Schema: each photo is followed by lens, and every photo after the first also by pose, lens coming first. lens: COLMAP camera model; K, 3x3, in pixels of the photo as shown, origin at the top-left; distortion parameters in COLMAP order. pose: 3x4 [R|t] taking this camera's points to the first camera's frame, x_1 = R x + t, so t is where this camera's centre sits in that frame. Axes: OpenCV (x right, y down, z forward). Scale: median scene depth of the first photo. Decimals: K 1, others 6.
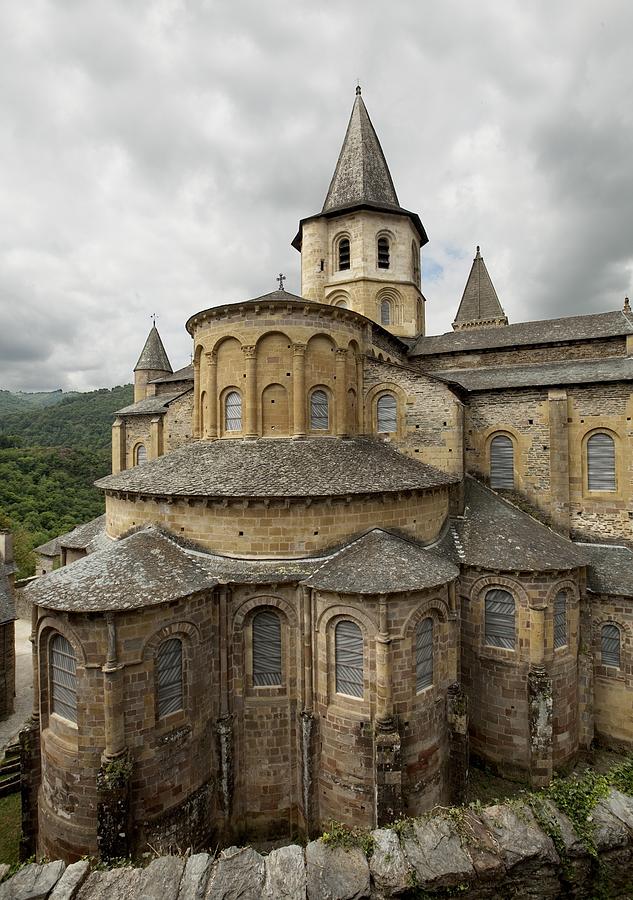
lens RADIAL K [[446.4, 0, 318.5], [0, 446.4, 434.3], [0, 0, 1]] dist [-0.032221, 0.000168]
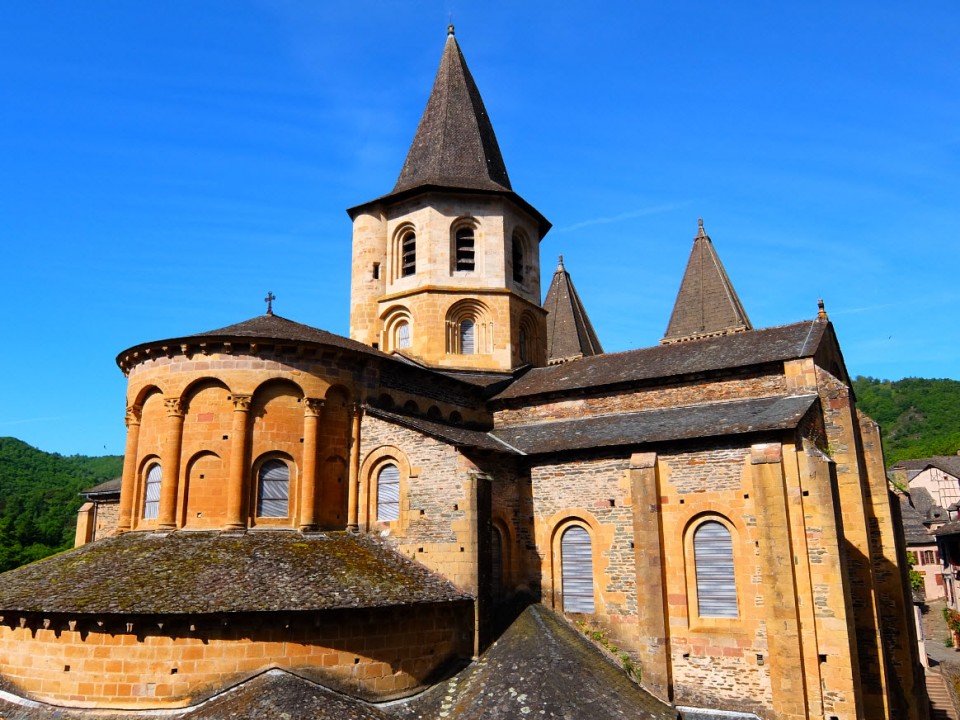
lens RADIAL K [[751.3, 0, 460.3], [0, 751.3, 363.2], [0, 0, 1]] dist [-0.030886, 0.000289]
pose [[0.992454, -0.030261, -0.118828, 0.415058], [0.004741, 0.977816, -0.209413, 0.000004], [0.122529, 0.207270, 0.970580, -0.111483]]
